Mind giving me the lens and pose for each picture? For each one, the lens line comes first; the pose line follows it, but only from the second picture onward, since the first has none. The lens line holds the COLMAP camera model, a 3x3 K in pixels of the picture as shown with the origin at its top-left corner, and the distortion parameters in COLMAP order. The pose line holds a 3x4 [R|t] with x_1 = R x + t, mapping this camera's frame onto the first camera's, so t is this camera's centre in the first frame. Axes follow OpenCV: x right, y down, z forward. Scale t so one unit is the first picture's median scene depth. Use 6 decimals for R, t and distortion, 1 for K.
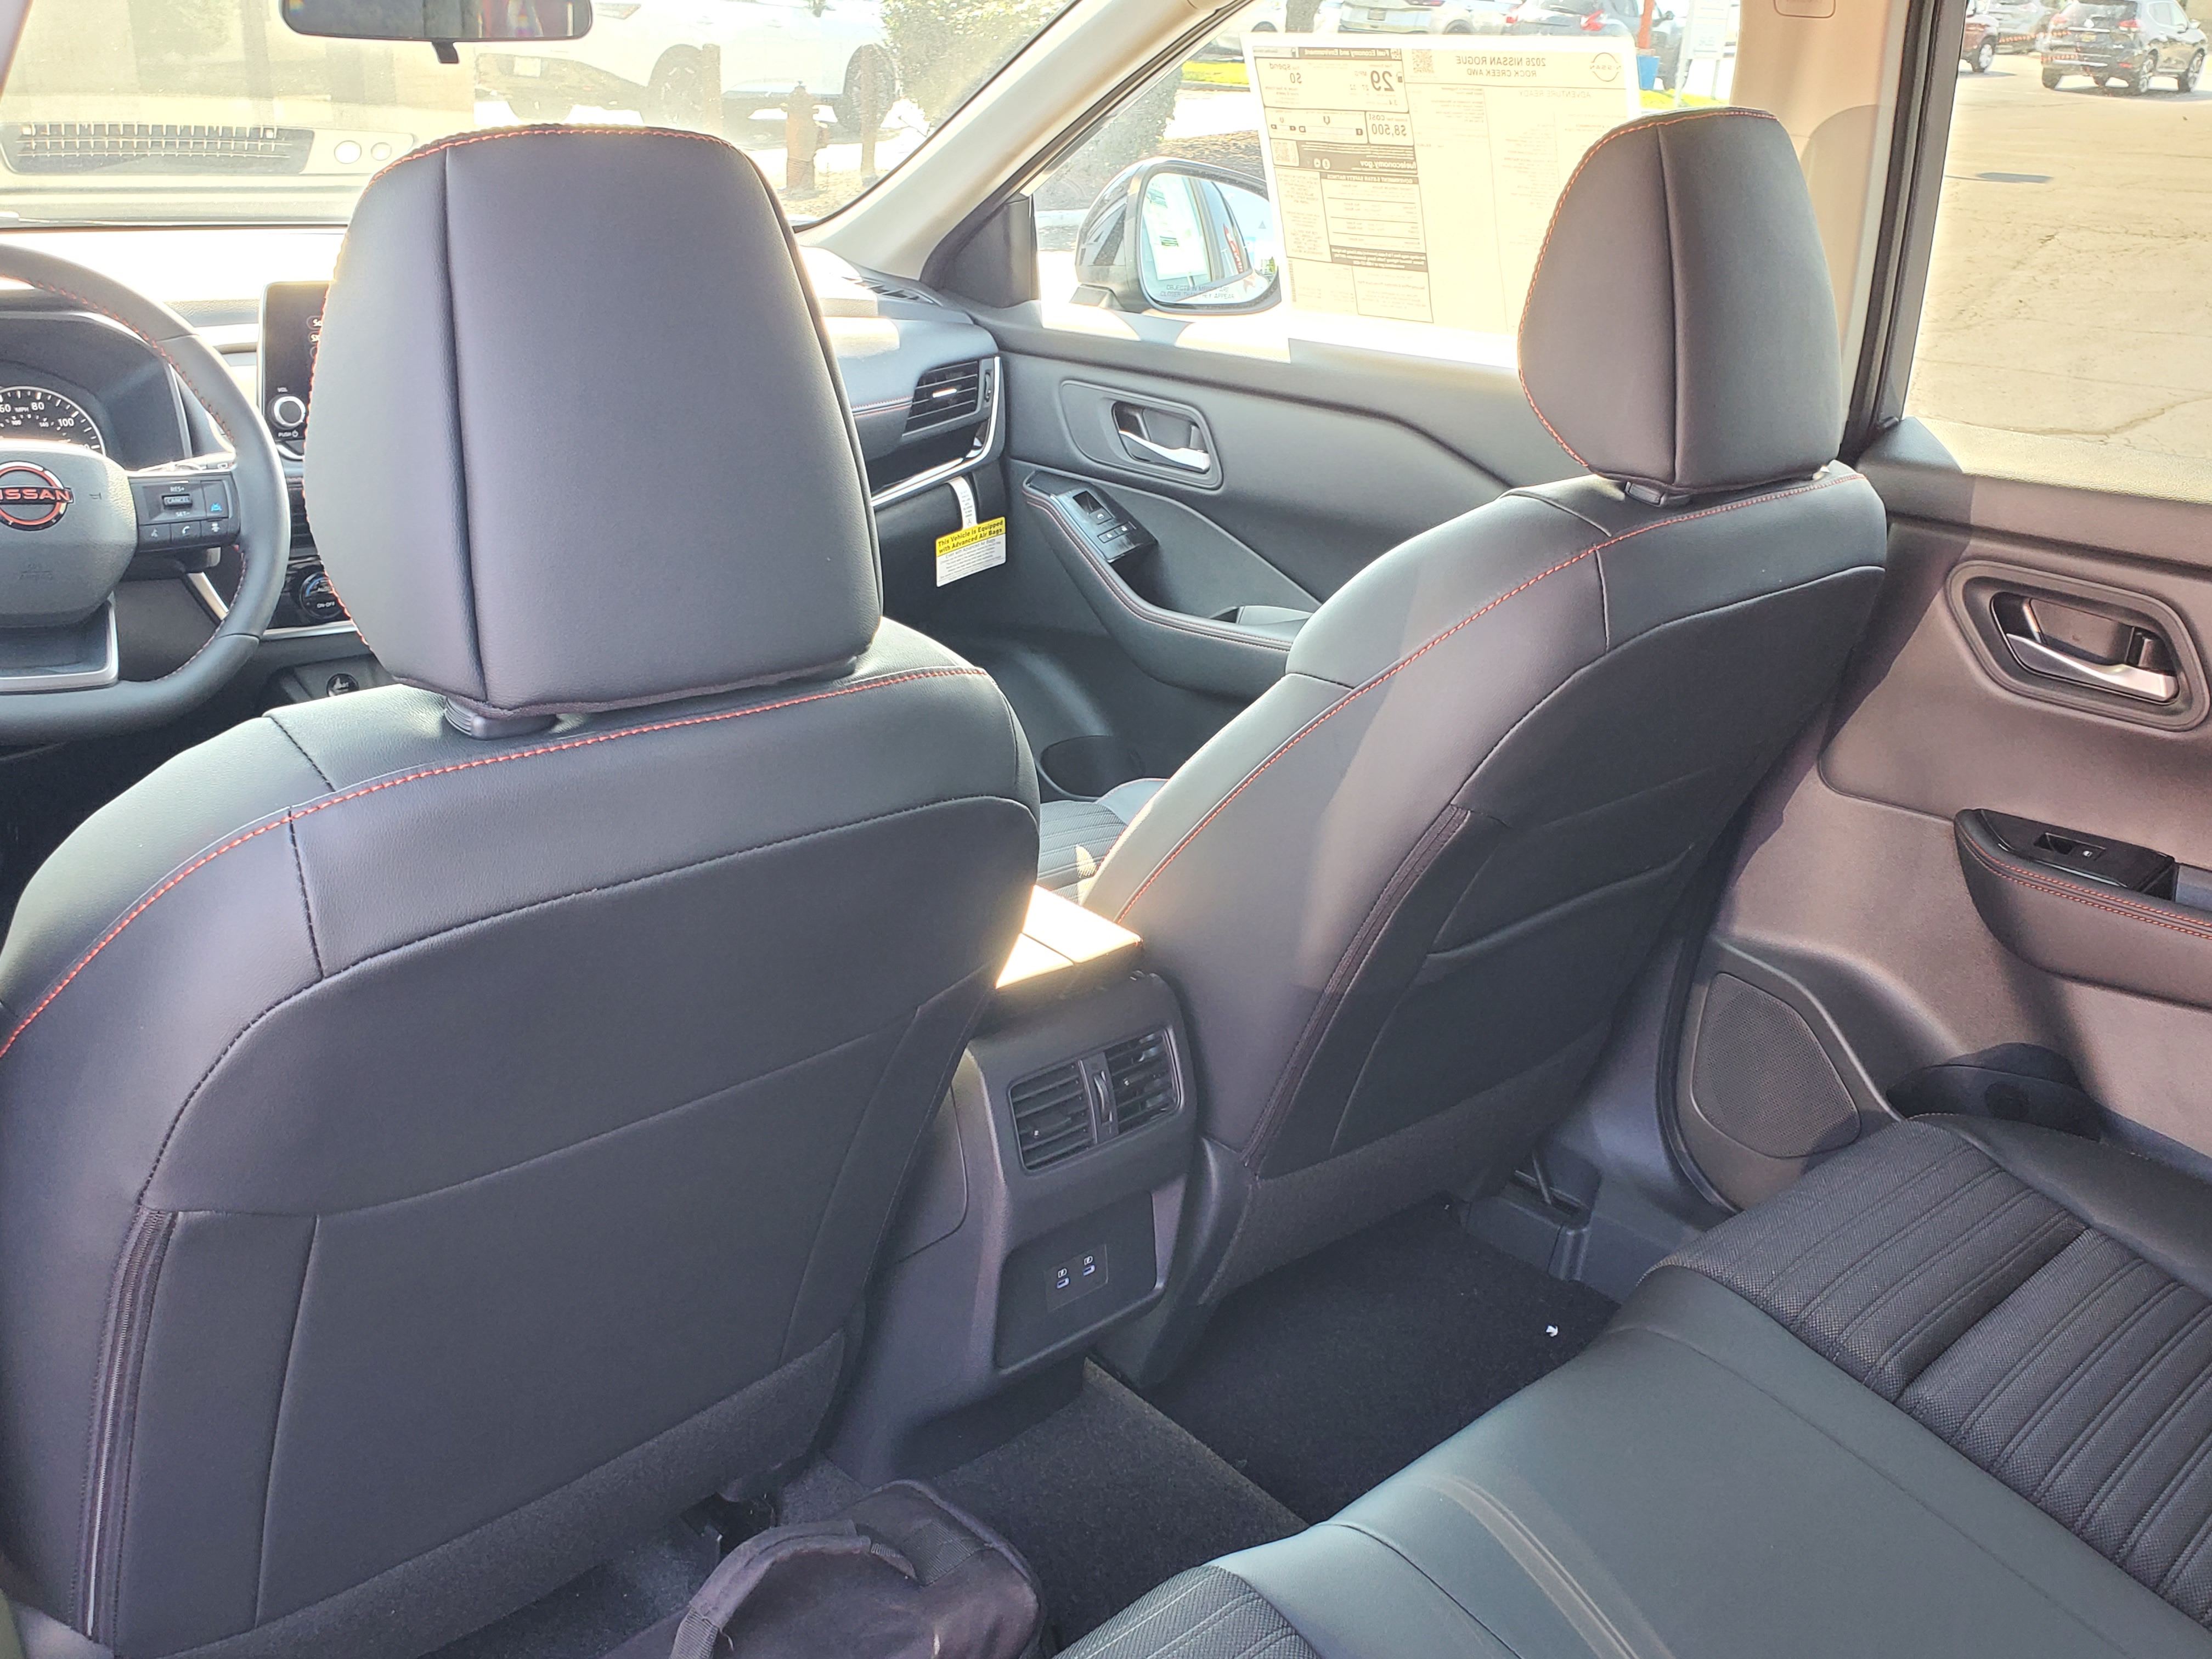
lens RADIAL K [[1742.0, 0, 1106.0], [0, 1742.0, 829.5], [0, 0, 1]] dist [0.049620, -0.121053]
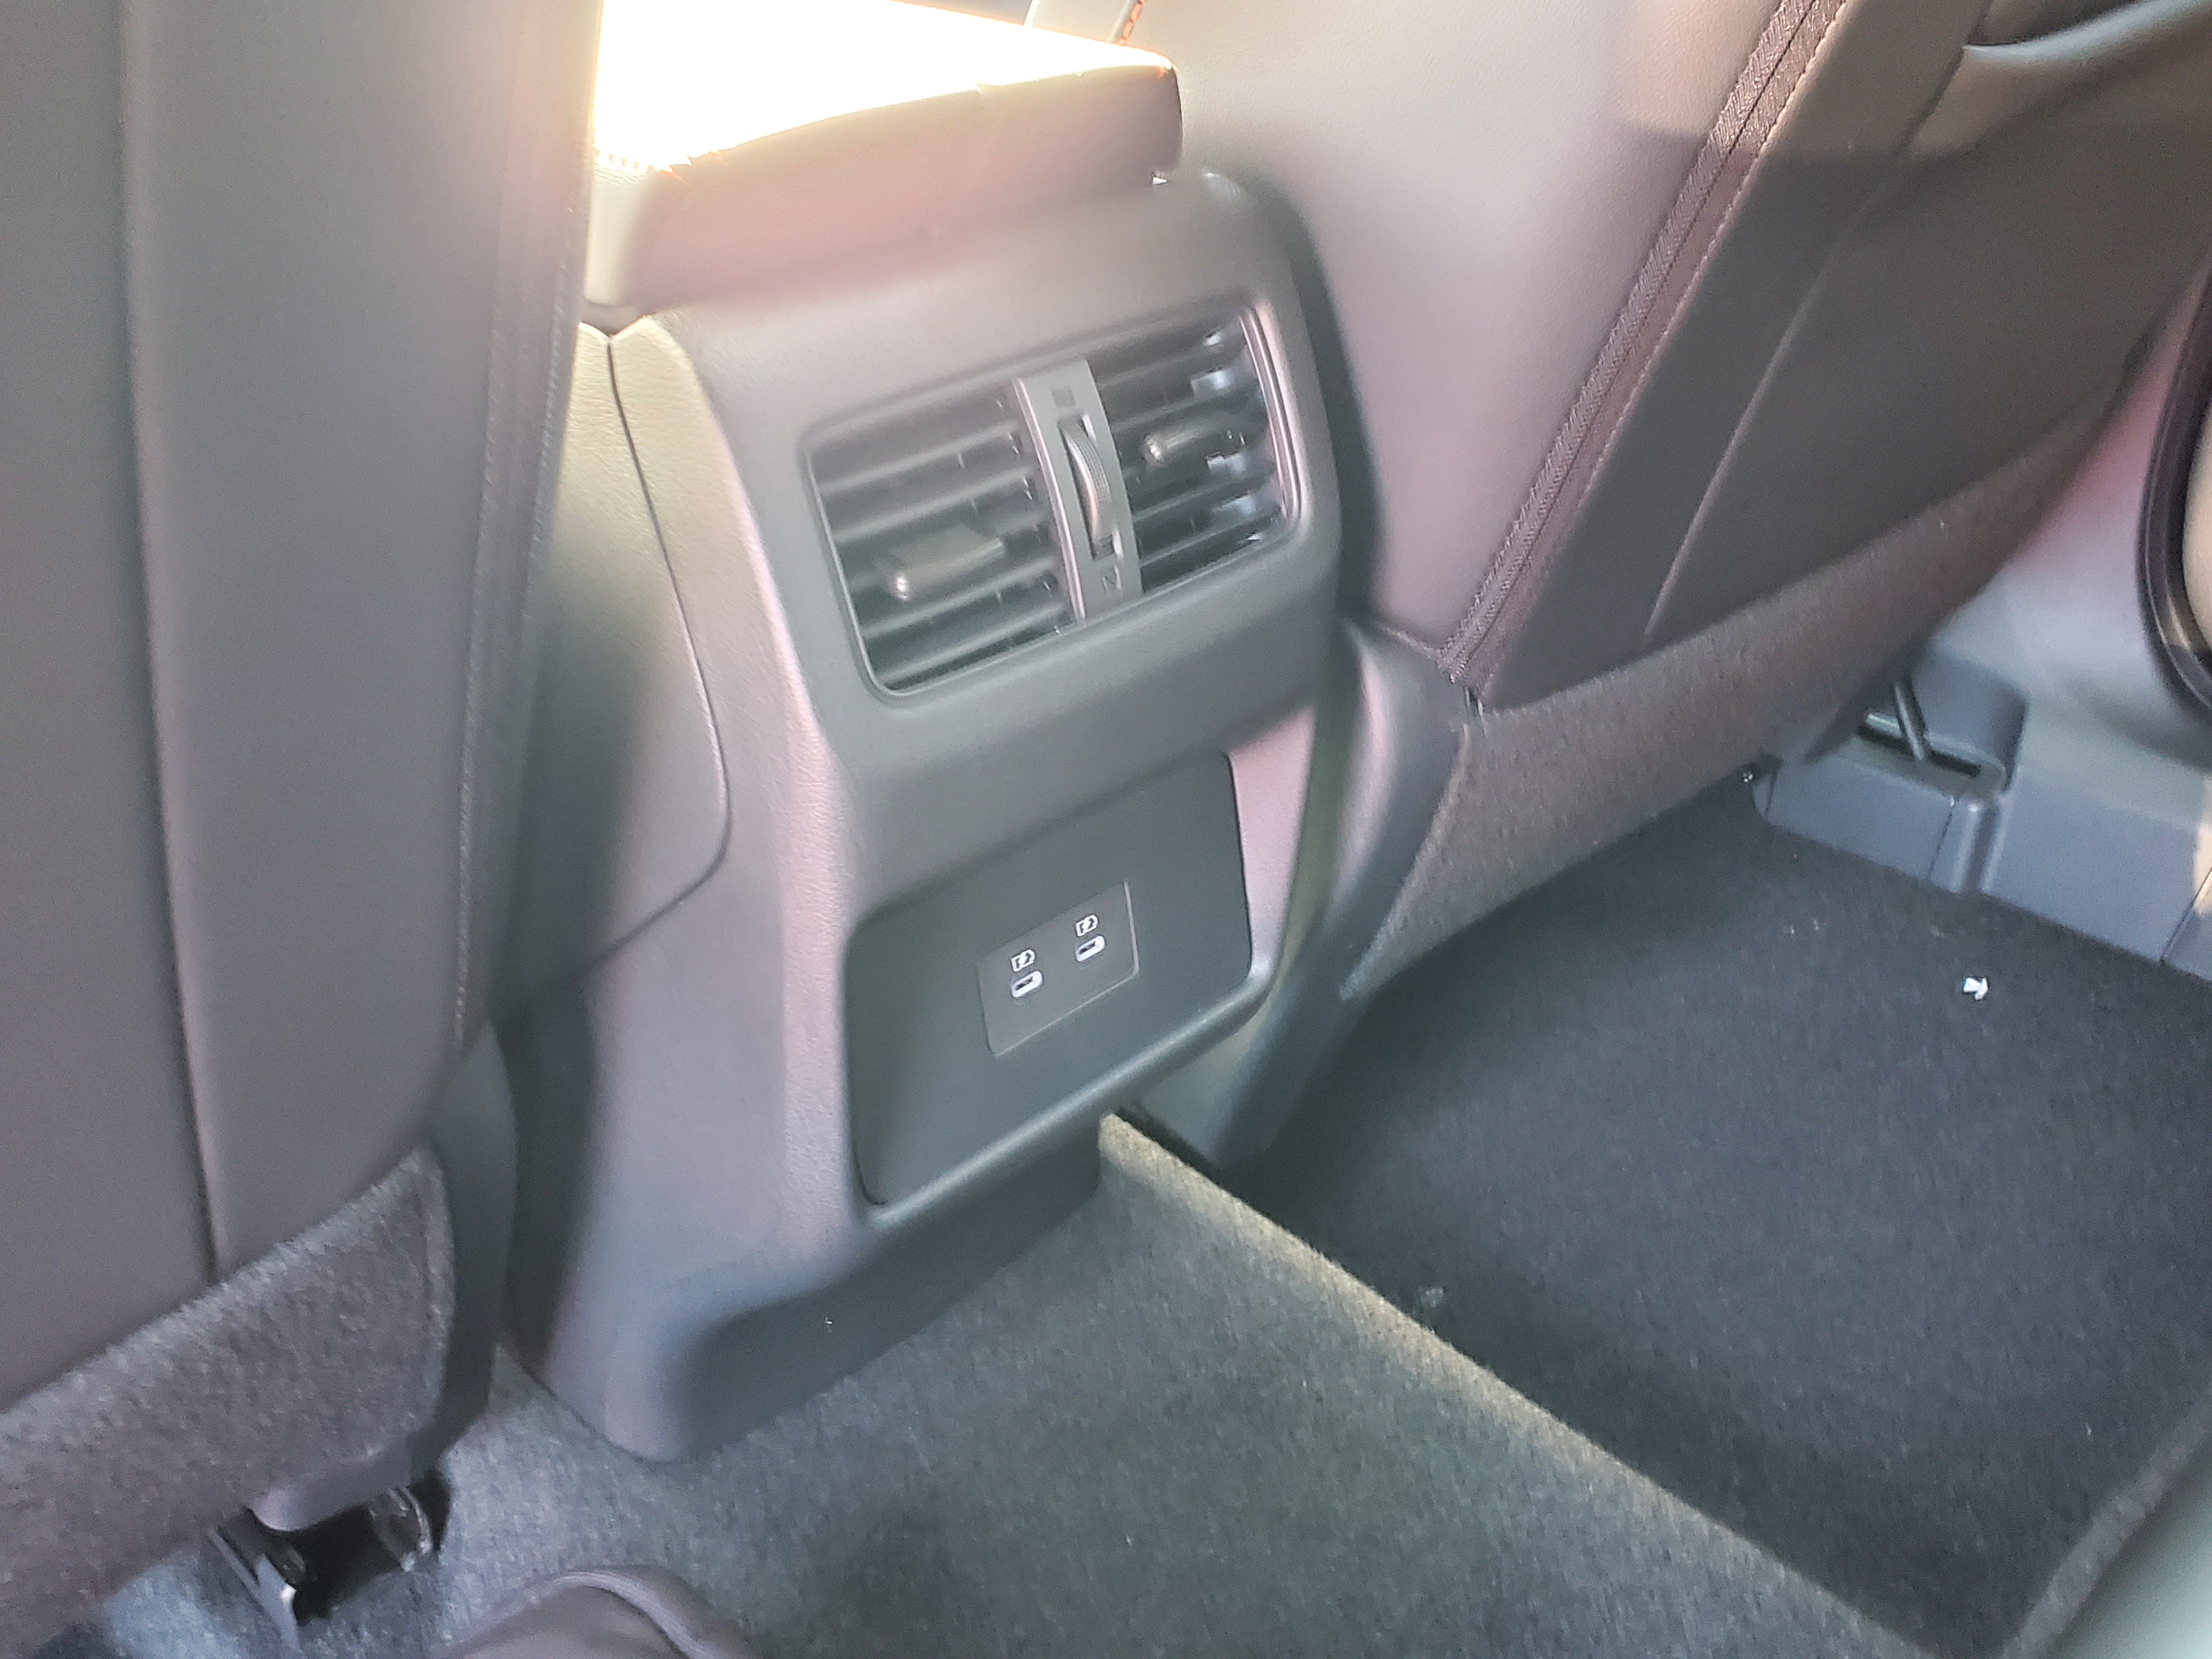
lens RADIAL K [[1742.0, 0, 1106.0], [0, 1742.0, 829.5], [0, 0, 1]] dist [0.049620, -0.121053]
pose [[0.997887, -0.063301, -0.014661, 0.001458], [0.064956, 0.977467, 0.200846, 0.145059], [0.001617, -0.201374, 0.979513, 0.612610]]
